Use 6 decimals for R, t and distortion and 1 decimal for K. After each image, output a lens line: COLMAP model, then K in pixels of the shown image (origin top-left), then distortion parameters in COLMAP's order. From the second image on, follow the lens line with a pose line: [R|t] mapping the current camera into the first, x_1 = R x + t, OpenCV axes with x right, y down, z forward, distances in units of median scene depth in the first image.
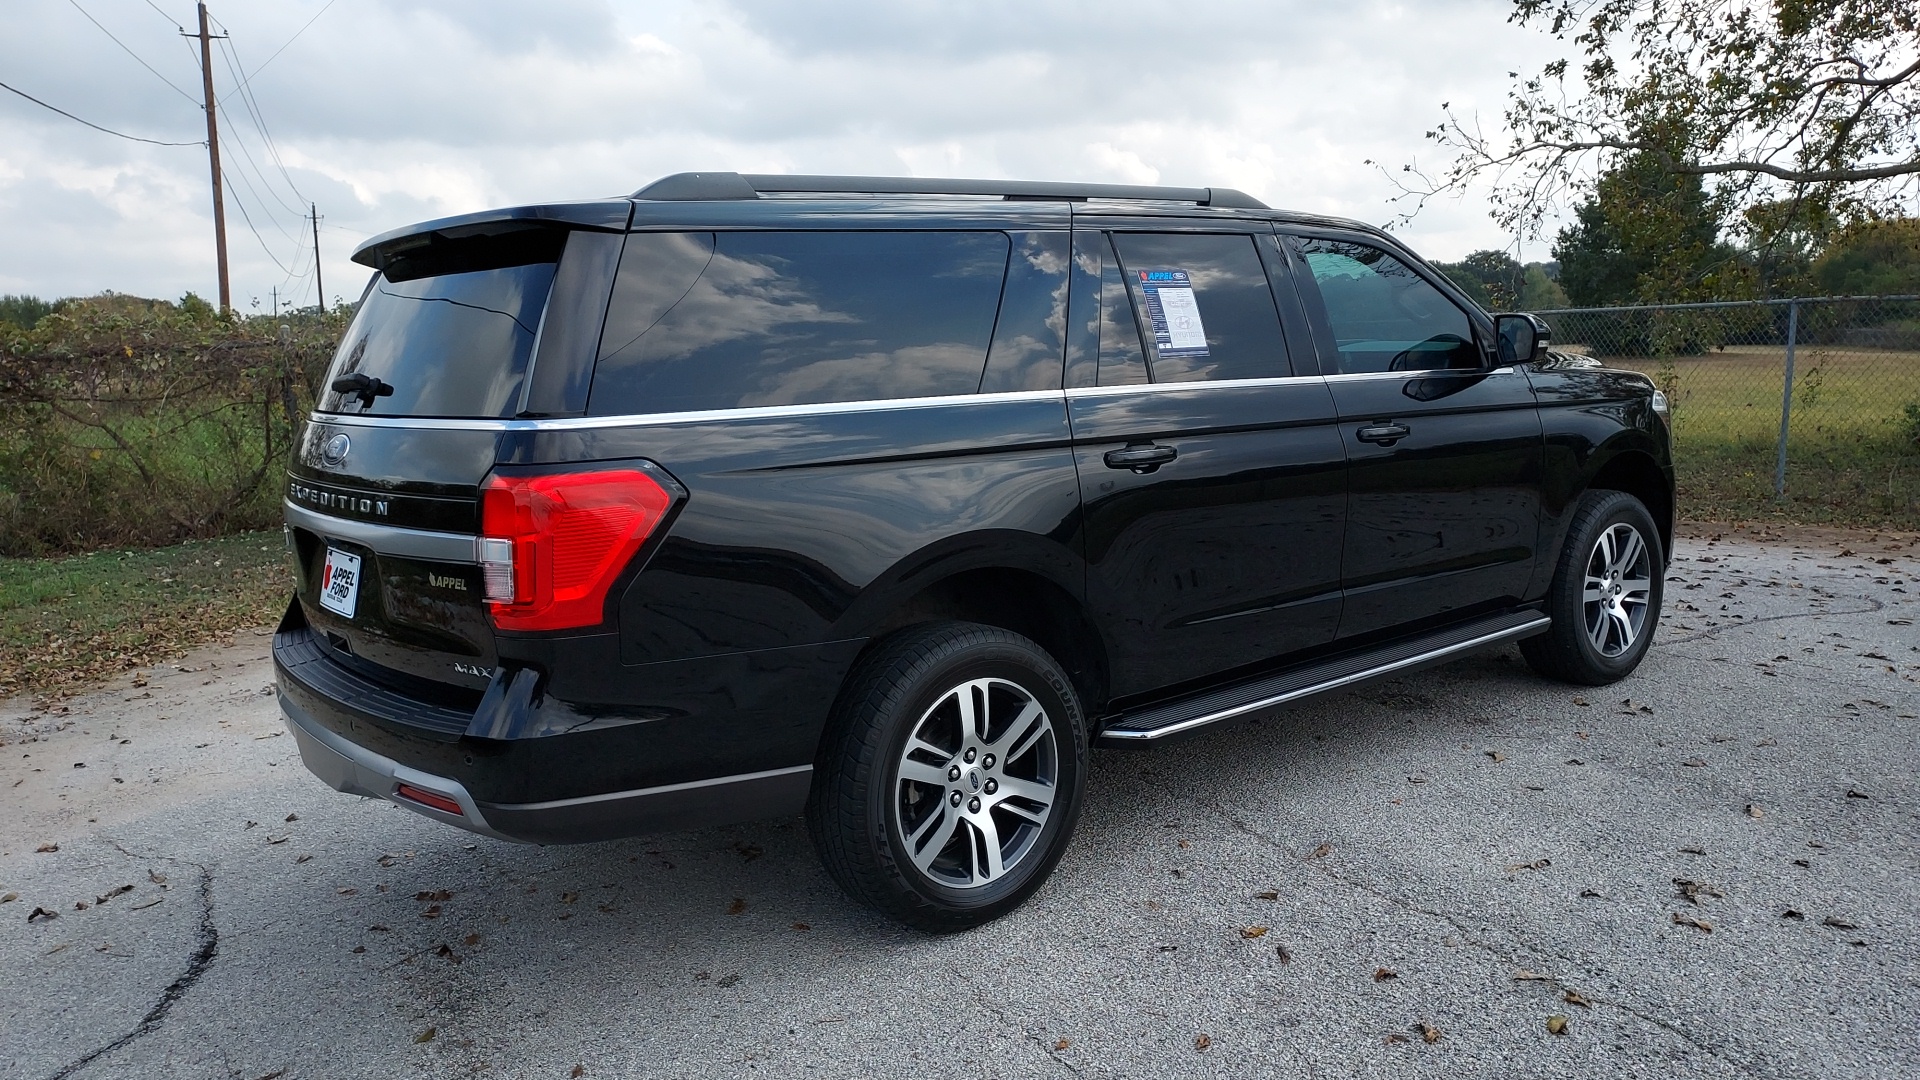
lens RADIAL K [[1362.9, 0, 960.0], [0, 1362.9, 540.0], [0, 0, 1]] dist [0.111592, -0.137011]
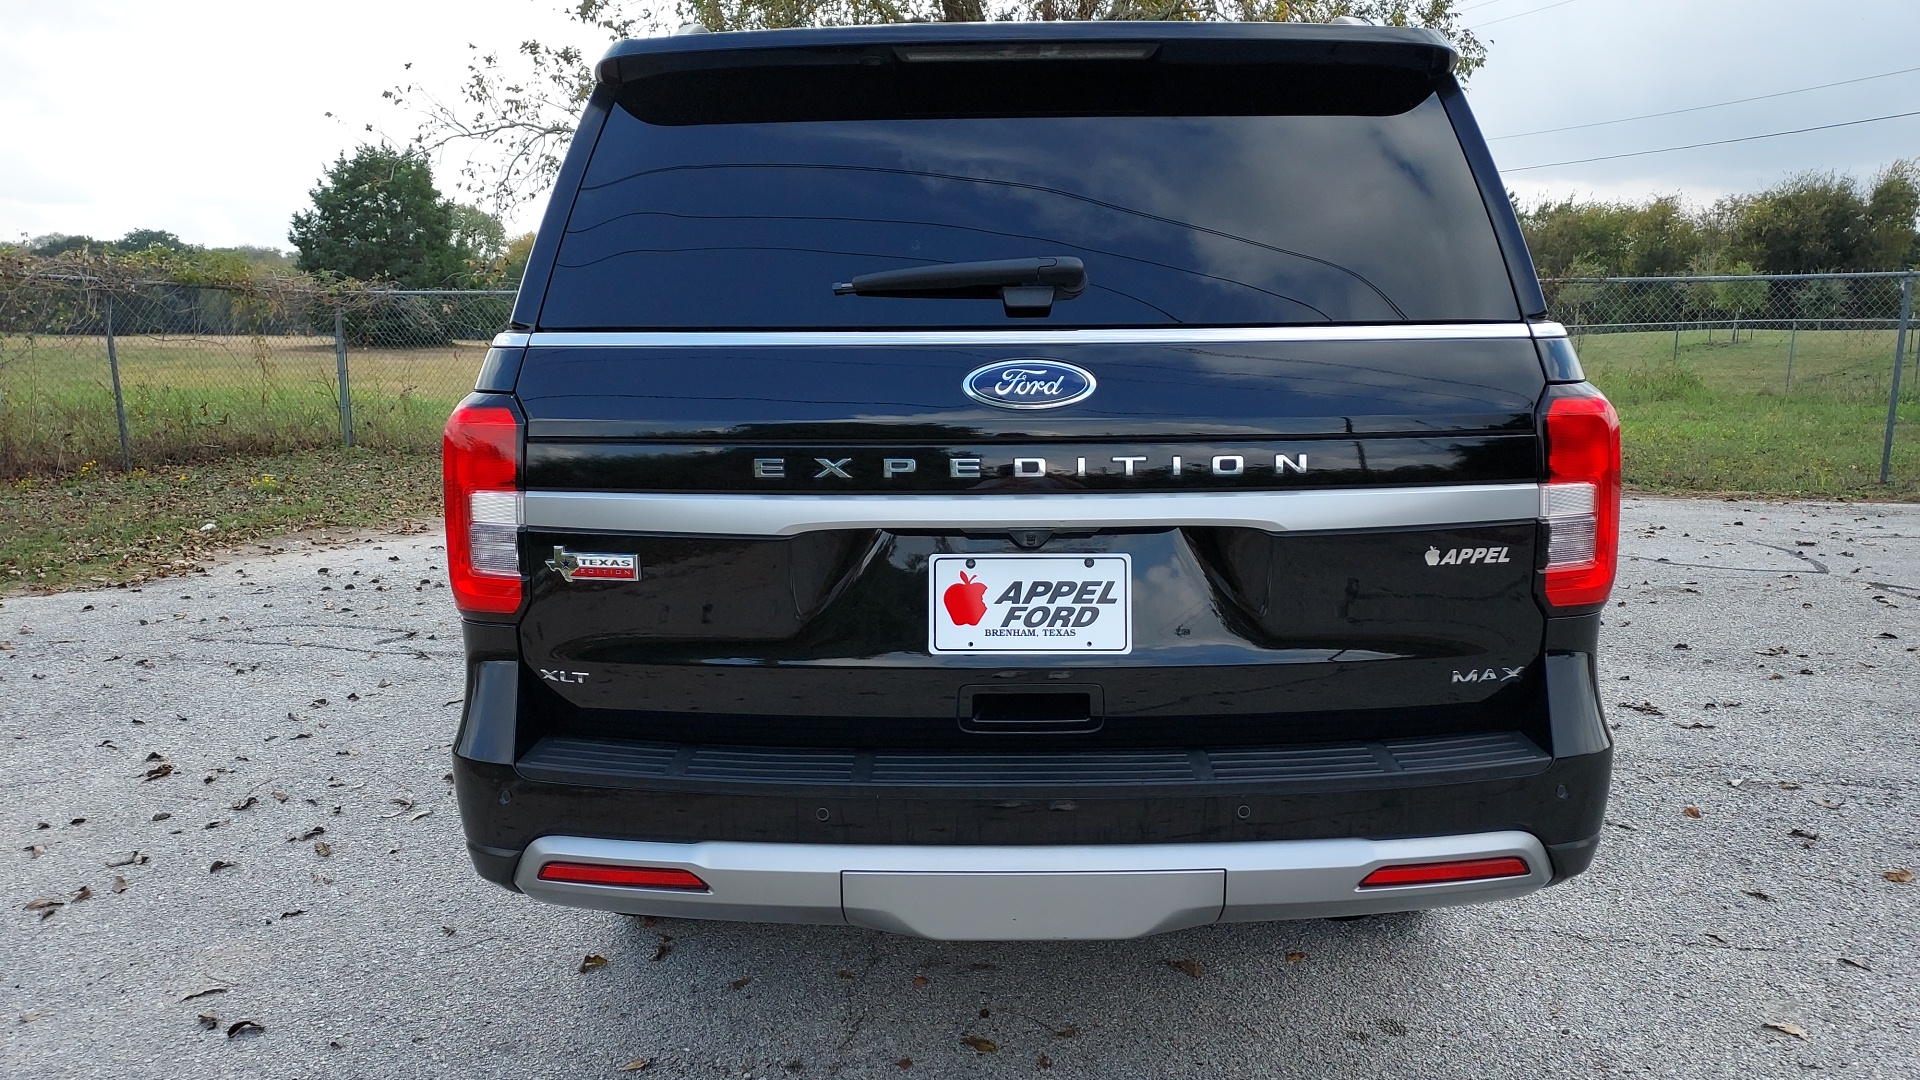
lens RADIAL K [[1429.4, 0, 960.0], [0, 1429.4, 540.0], [0, 0, 1]] dist [0.030872, -0.000546]
pose [[0.634438, -0.093282, 0.767325, -0.176988], [0.094849, 0.994585, 0.042486, -0.005338], [-0.767132, 0.045825, 0.639850, 0.117542]]
